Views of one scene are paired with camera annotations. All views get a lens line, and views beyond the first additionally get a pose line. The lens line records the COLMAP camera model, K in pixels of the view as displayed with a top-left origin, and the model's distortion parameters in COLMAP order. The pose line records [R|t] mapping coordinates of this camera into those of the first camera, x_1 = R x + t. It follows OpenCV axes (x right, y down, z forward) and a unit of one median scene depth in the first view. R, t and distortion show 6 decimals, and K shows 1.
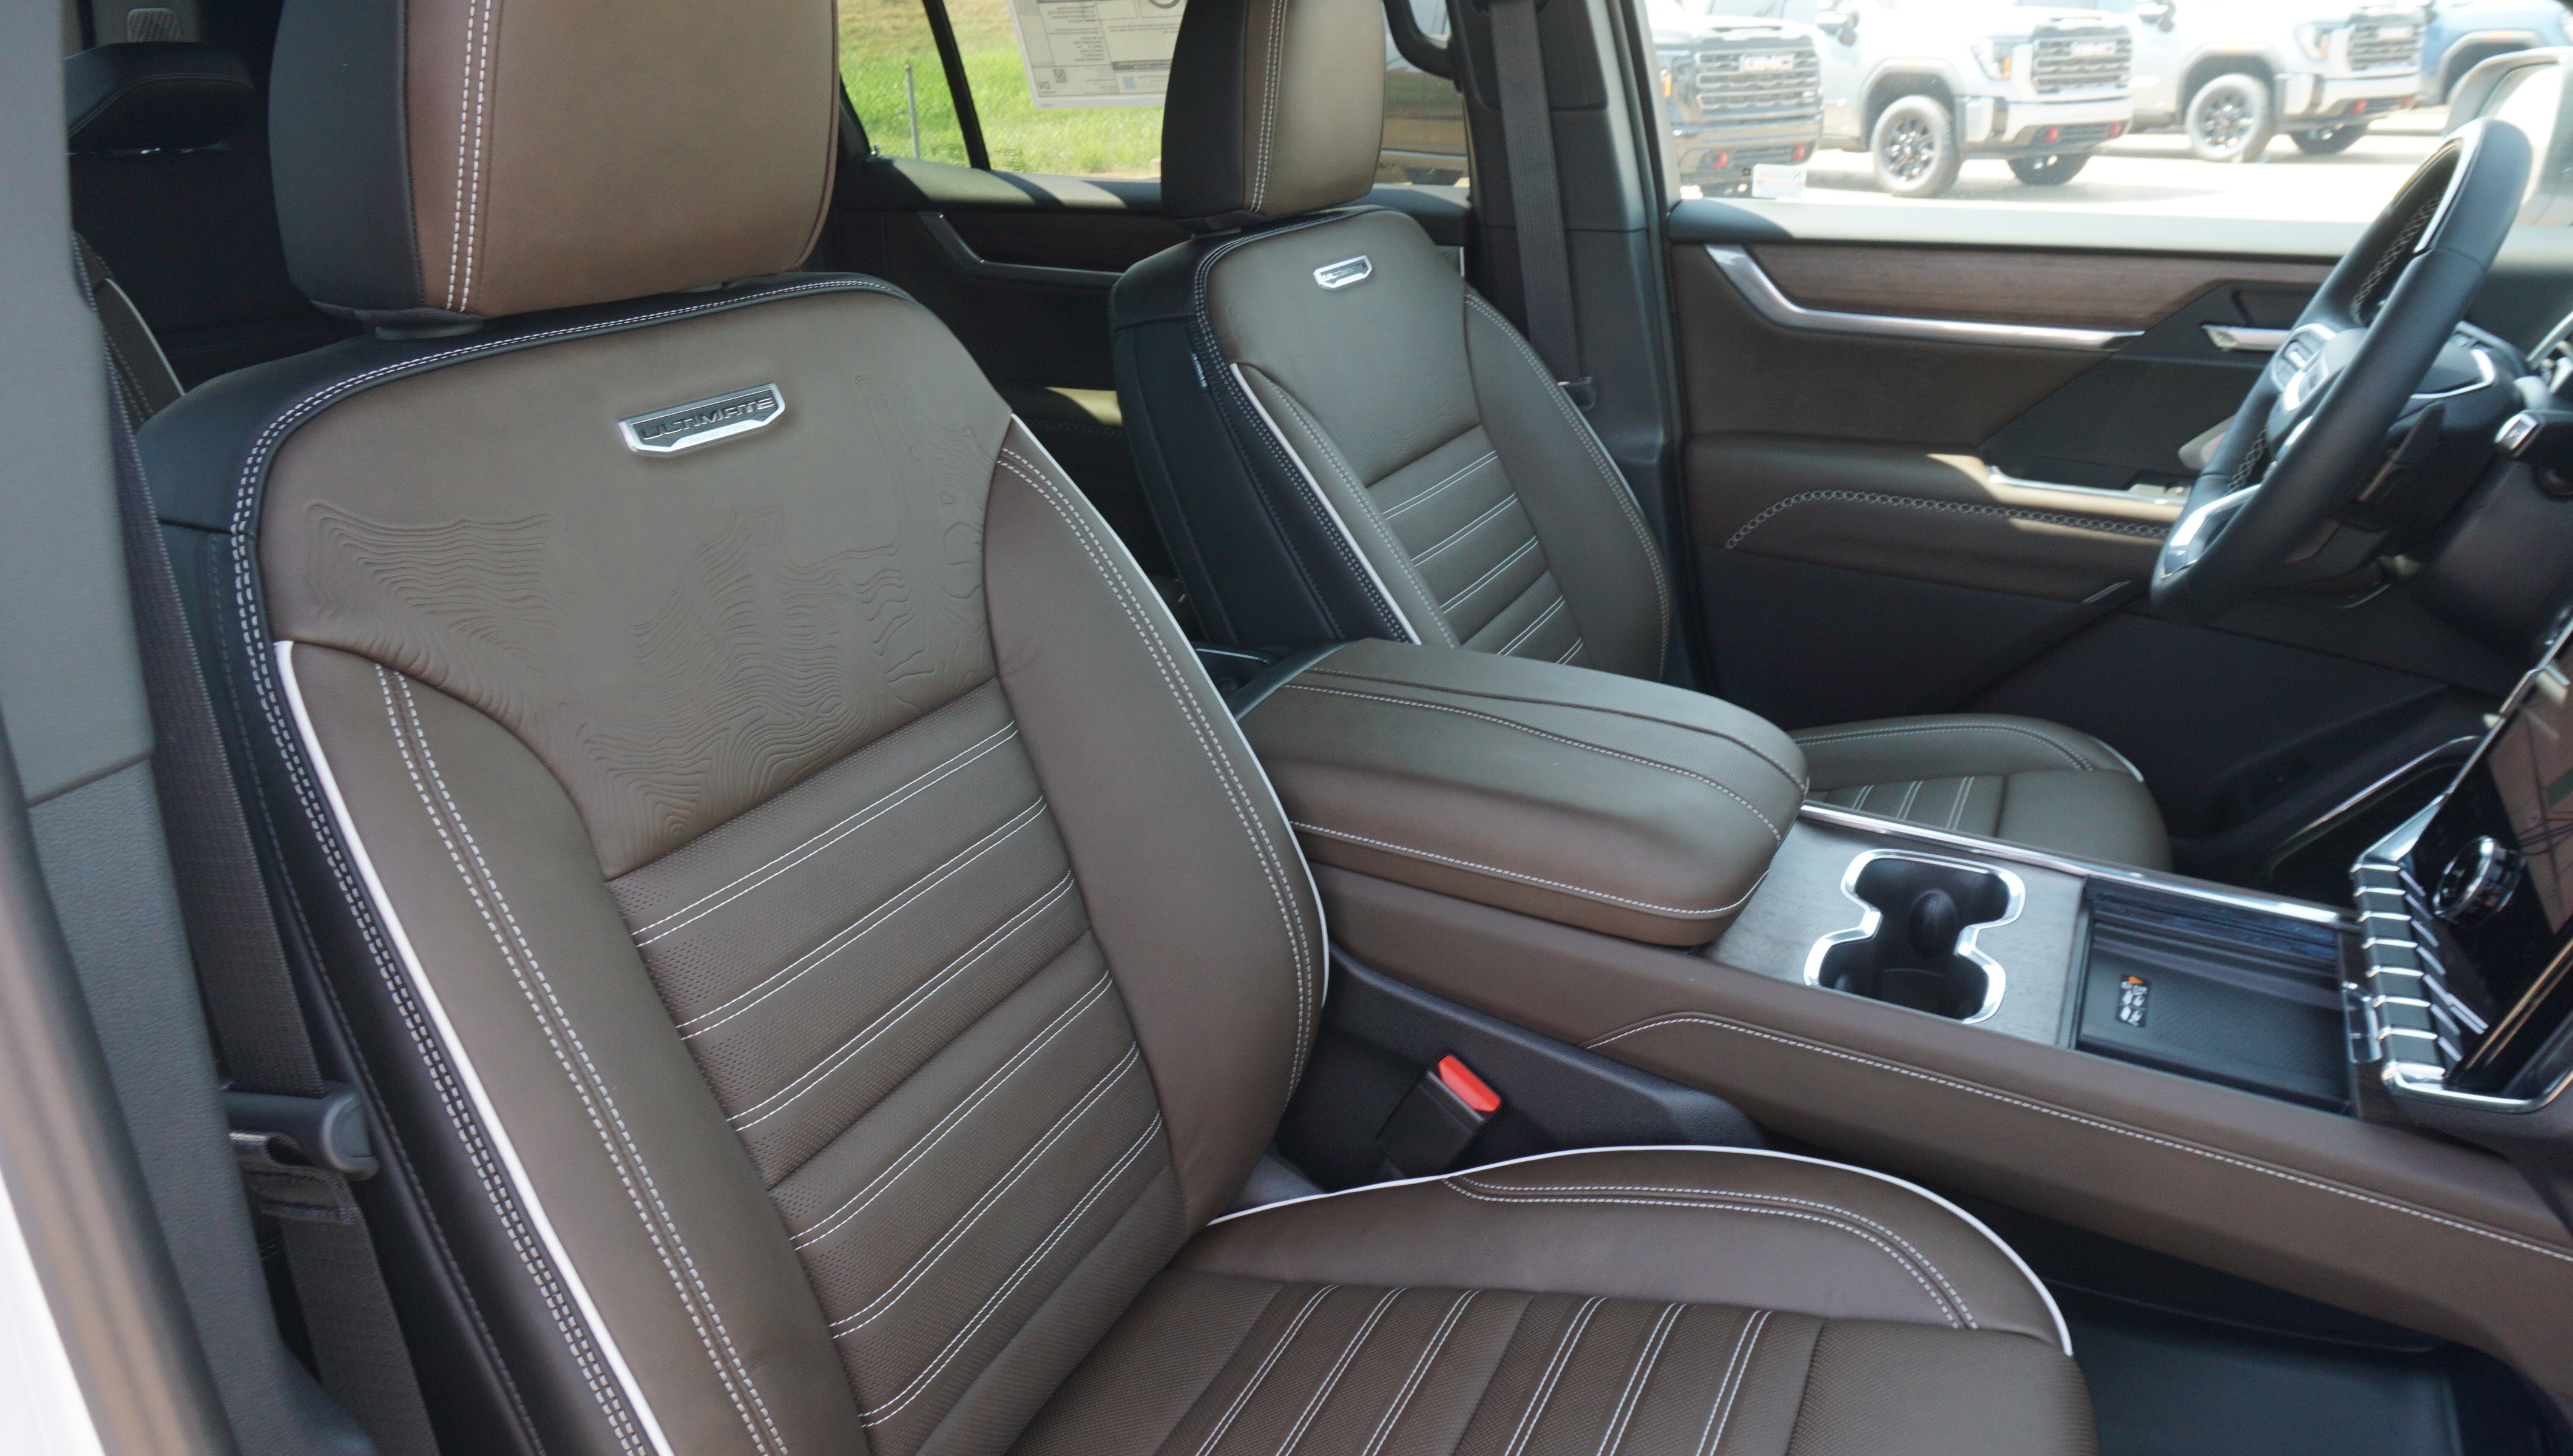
lens RADIAL K [[1733.1, 0, 1294.7], [0, 1733.1, 722.7], [0, 0, 1]] dist [-0.044405, 0.034781]
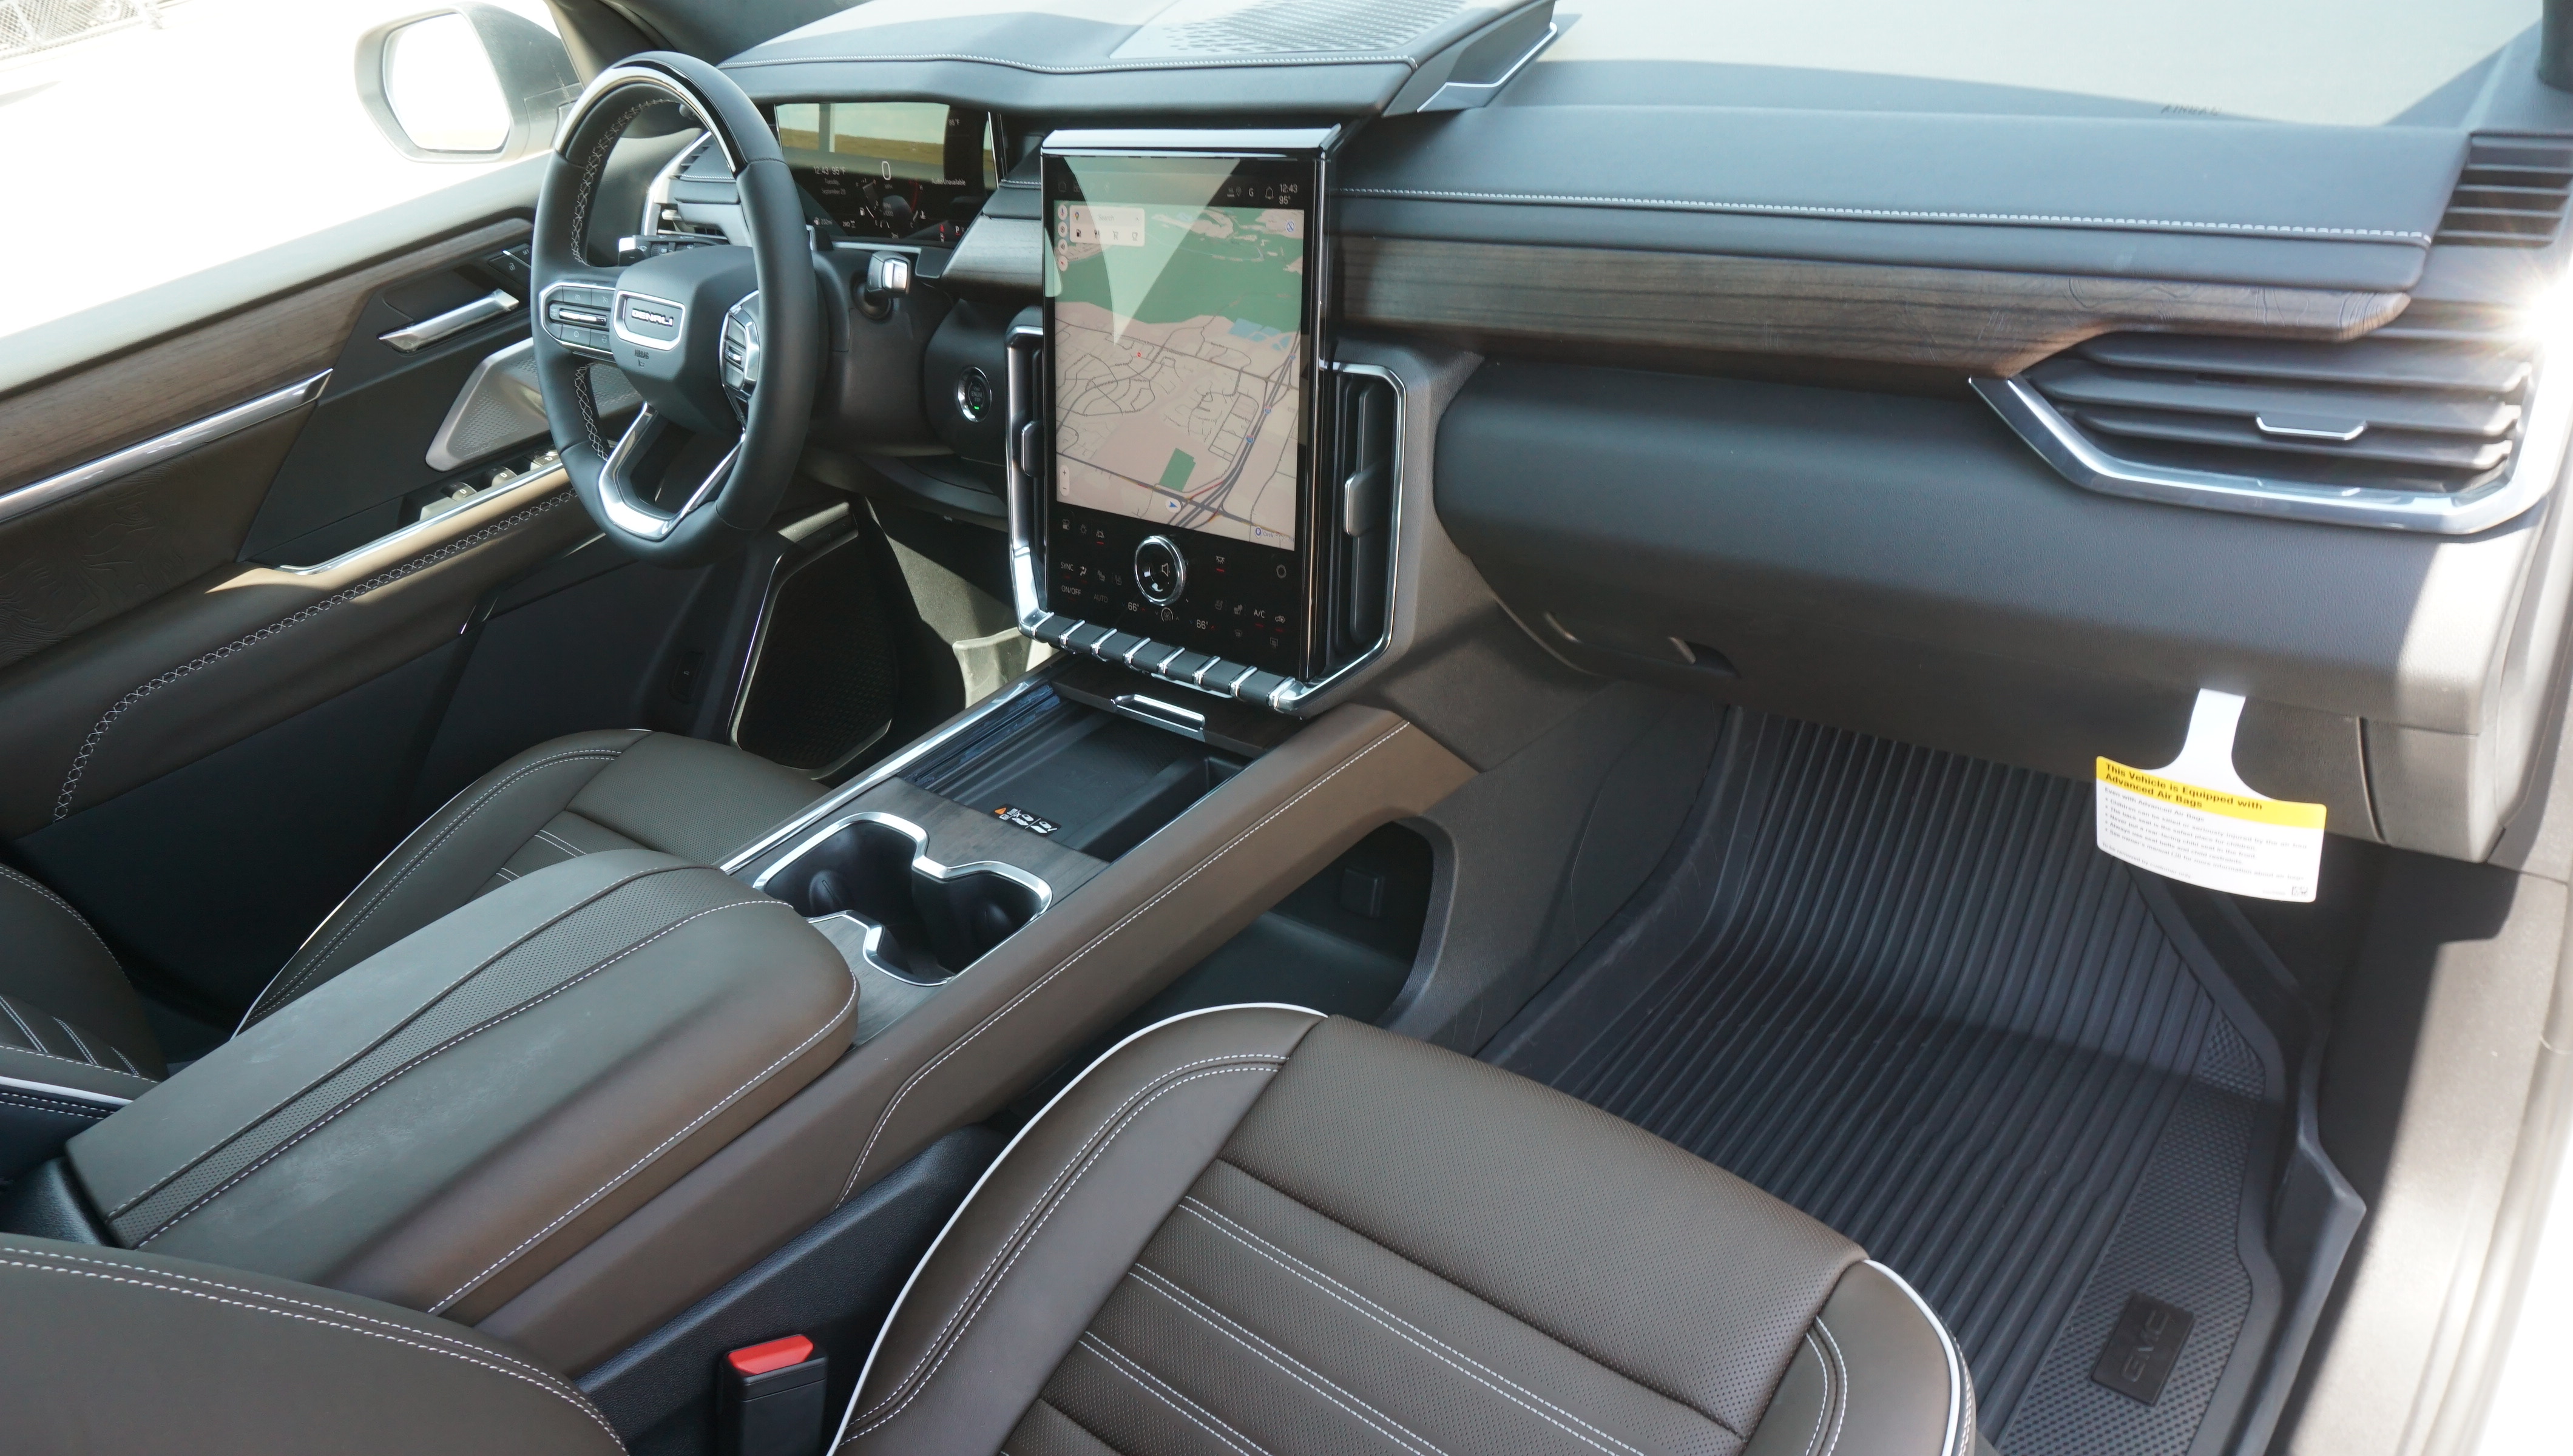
lens RADIAL K [[1733.1, 0, 1306.4], [0, 1733.1, 714.8], [0, 0, 1]] dist [-0.044405, 0.034781]
pose [[0.235844, -0.526691, 0.816685, -0.356298], [0.519055, 0.778746, 0.352331, -0.193278], [-0.821559, 0.340809, 0.457044, 0.286203]]
